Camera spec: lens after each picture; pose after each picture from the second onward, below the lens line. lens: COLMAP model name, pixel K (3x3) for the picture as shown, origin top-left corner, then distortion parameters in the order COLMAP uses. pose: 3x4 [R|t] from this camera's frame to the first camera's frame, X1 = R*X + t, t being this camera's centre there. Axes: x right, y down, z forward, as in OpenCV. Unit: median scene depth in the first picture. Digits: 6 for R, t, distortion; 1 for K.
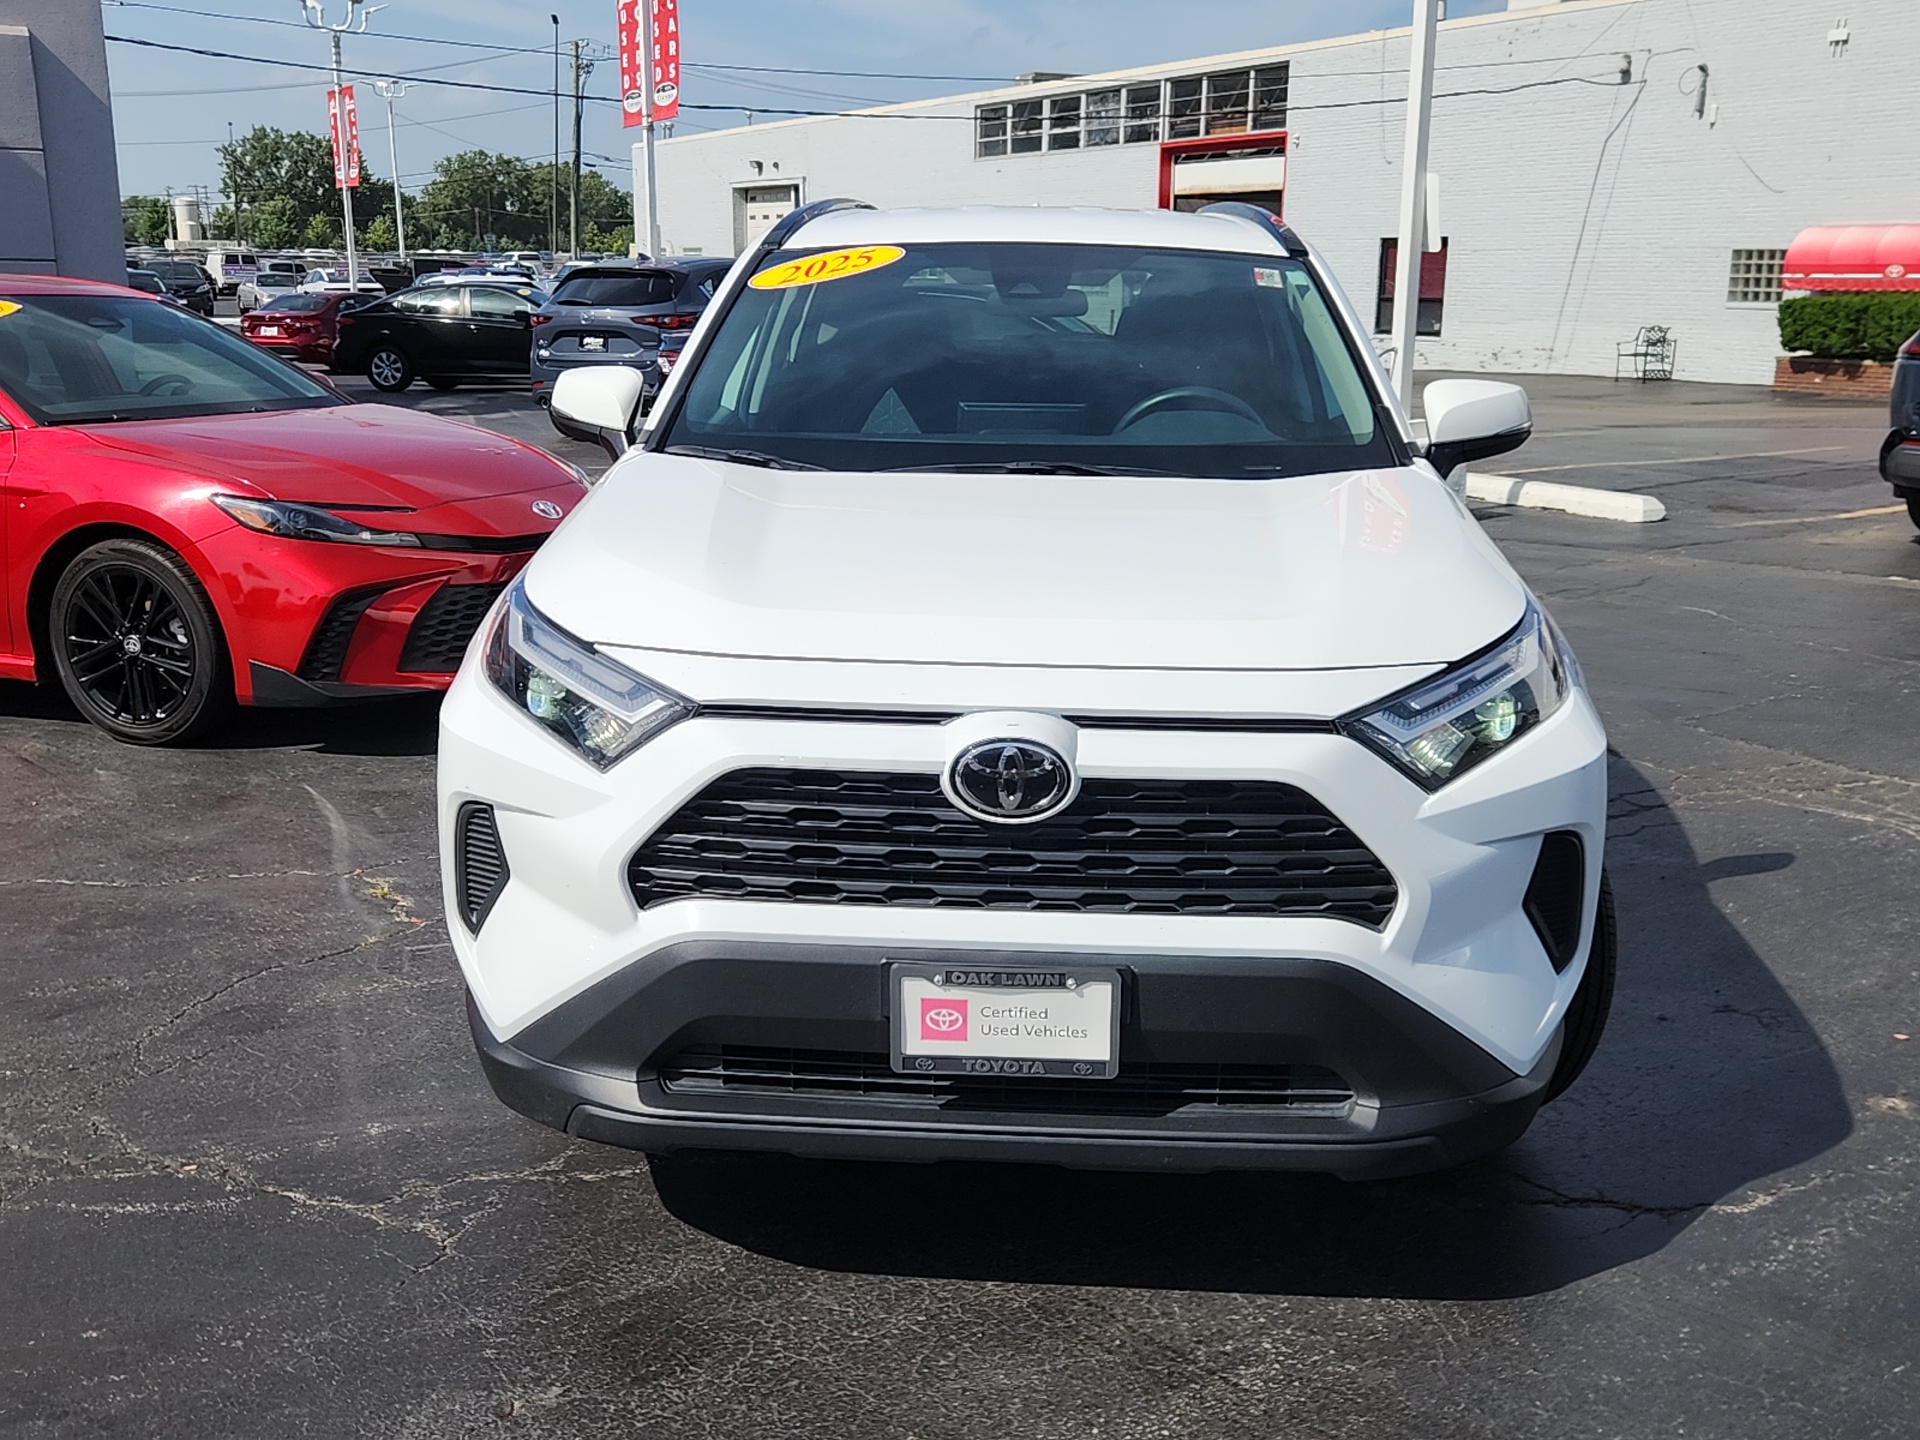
lens RADIAL K [[1805.6, 0, 945.3], [0, 1805.6, 724.5], [0, 0, 1]] dist [0.093419, -0.125946]
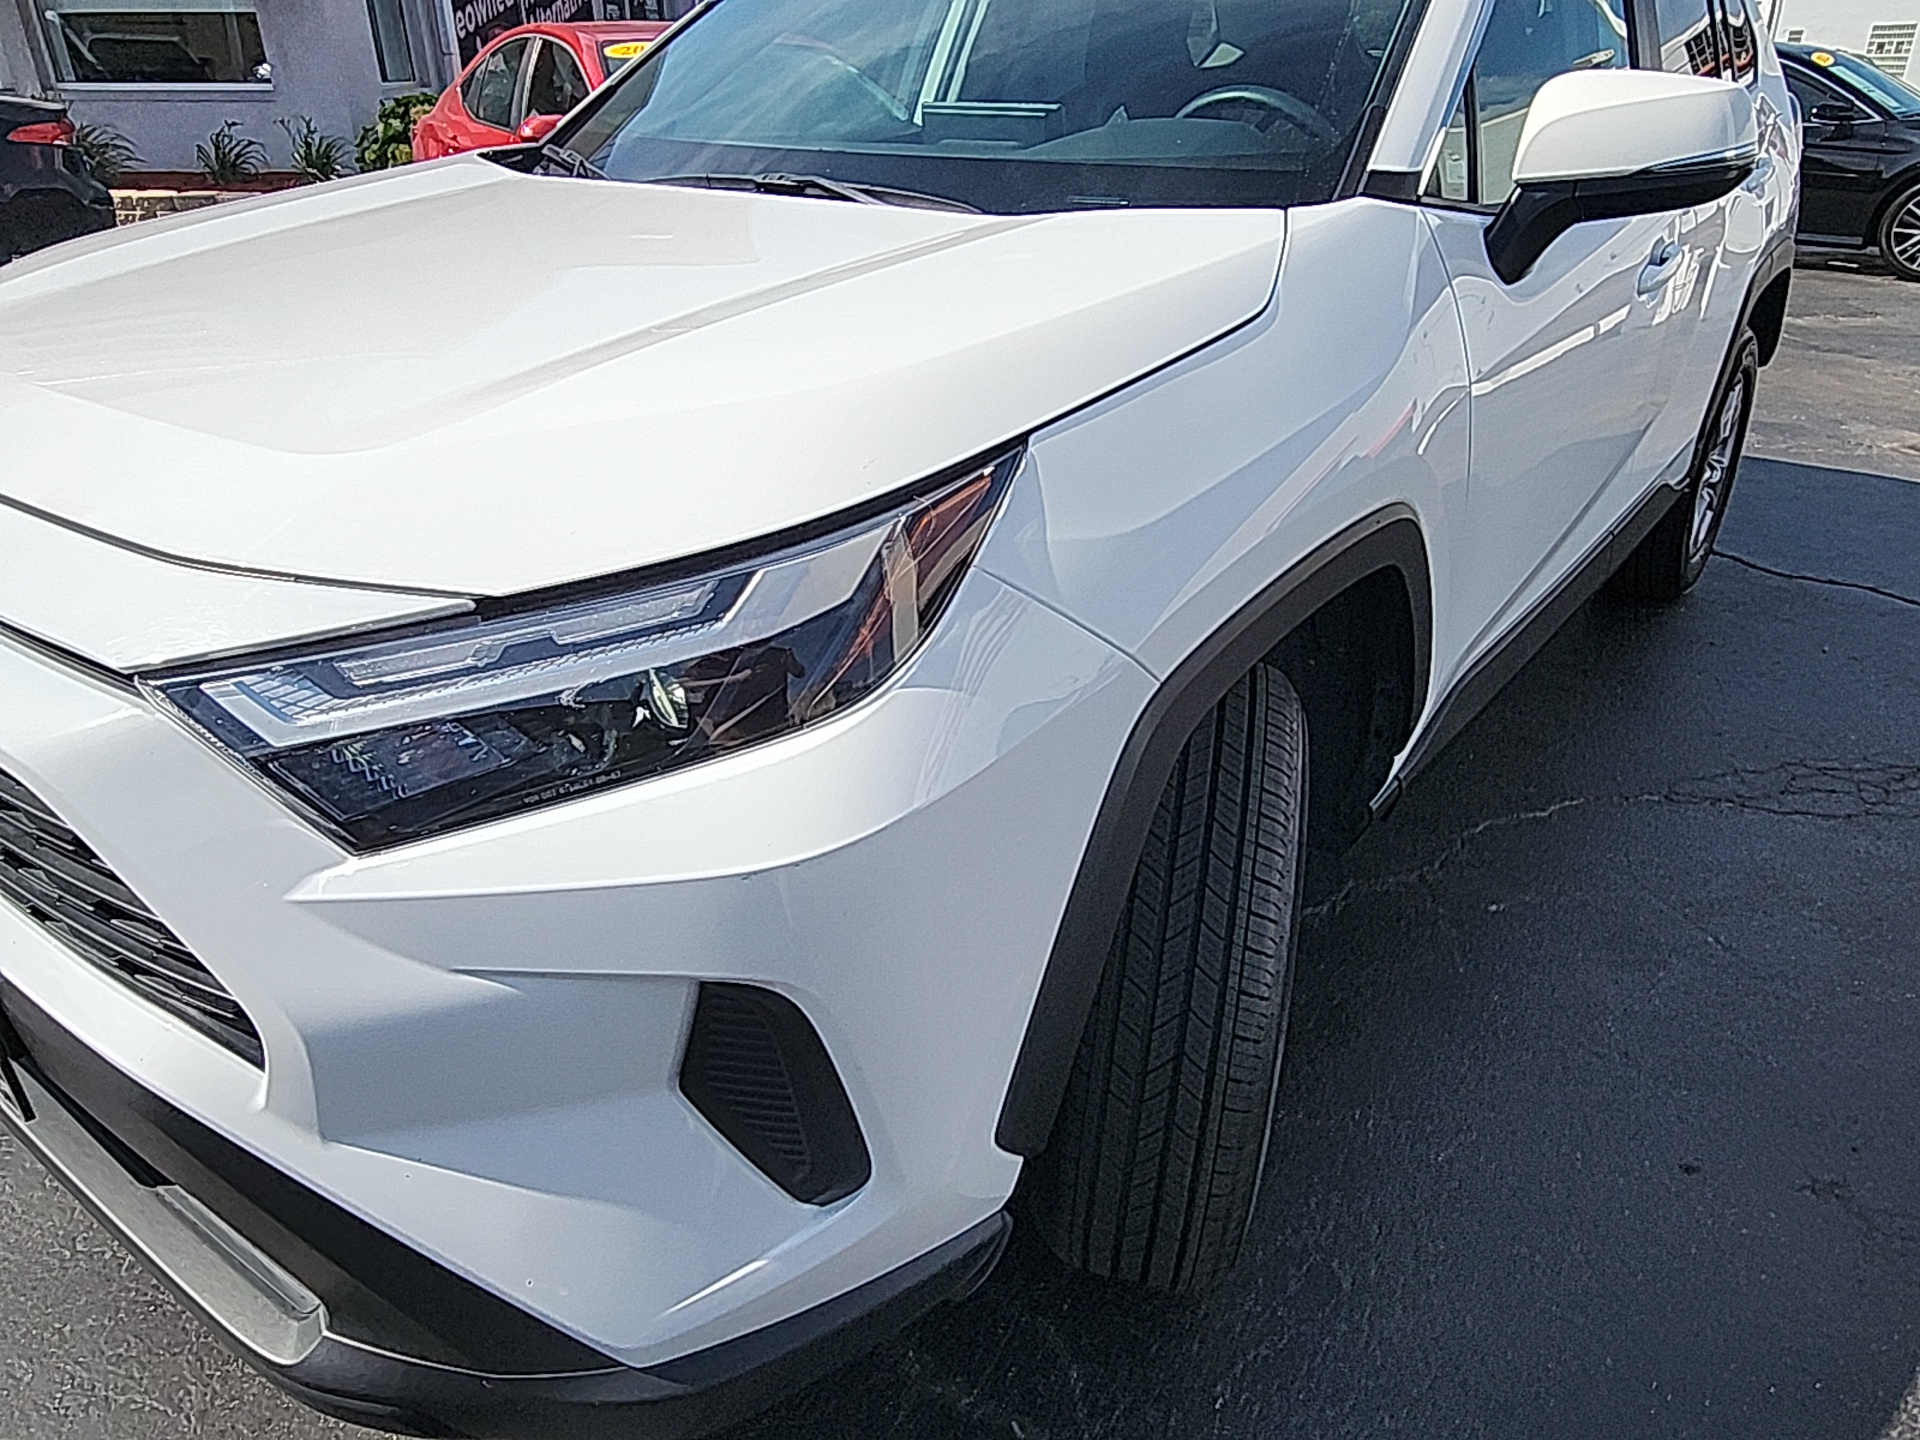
lens RADIAL K [[1281.6, 0, 979.7], [0, 1281.6, 719.7], [0, 0, 1]] dist [-0.001986, 0.004404]
pose [[0.839642, 0.242823, -0.485837, 0.469120], [-0.127346, 0.957577, 0.258515, -0.089788], [0.528000, -0.155190, 0.834944, 0.659651]]
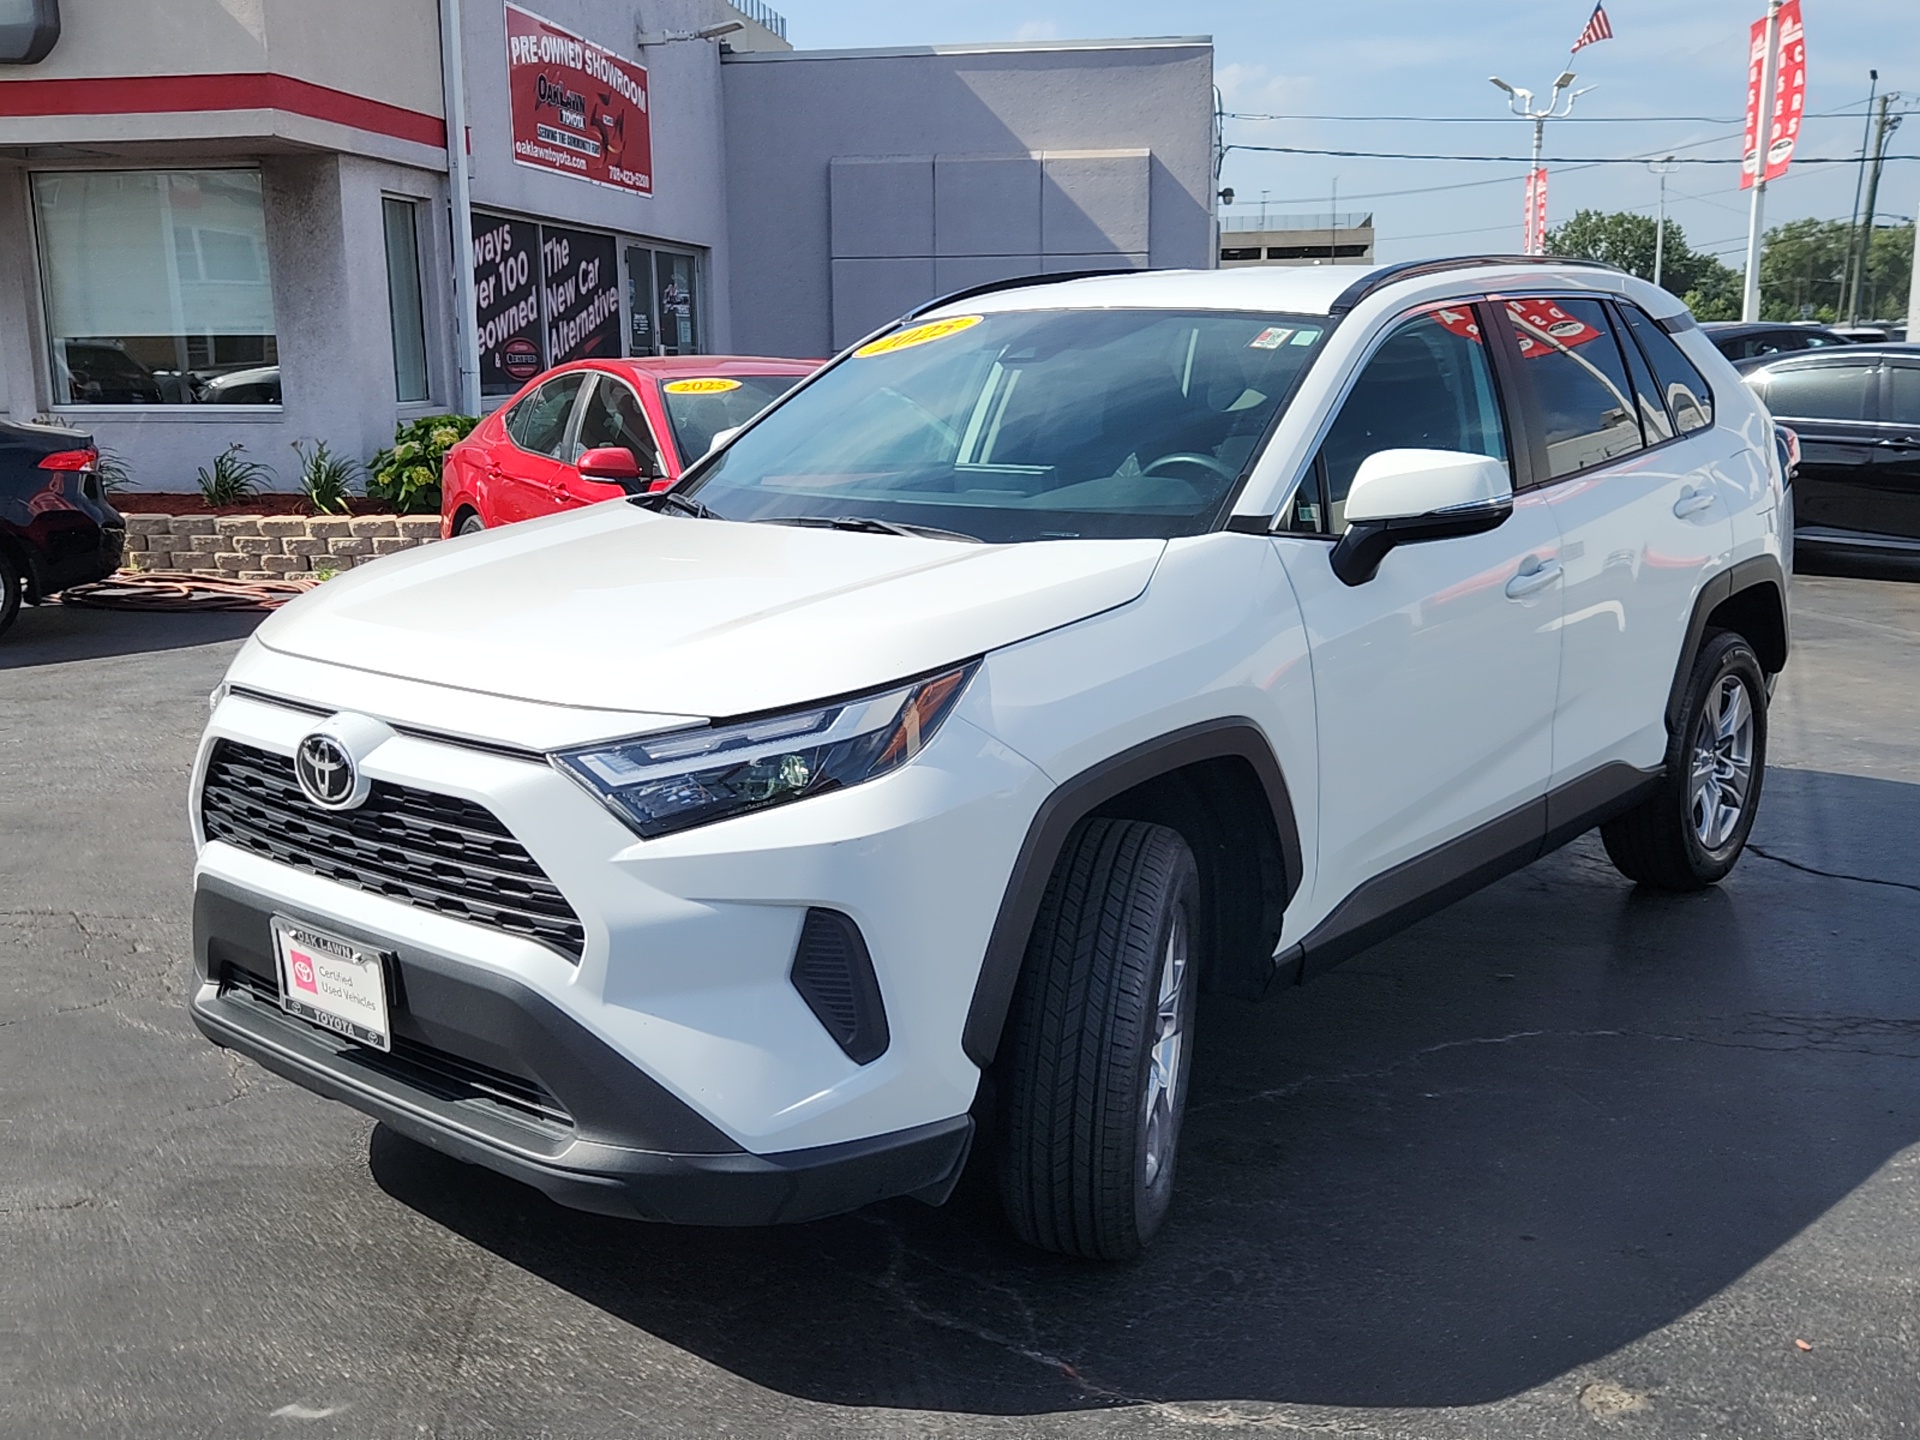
lens RADIAL K [[1805.6, 0, 945.3], [0, 1805.6, 724.5], [0, 0, 1]] dist [0.093419, -0.125946]
pose [[0.799217, 0.106946, -0.591451, 0.813815], [-0.131010, 0.991379, 0.002229, -0.041243], [0.586590, 0.075704, 0.806338, 0.230257]]
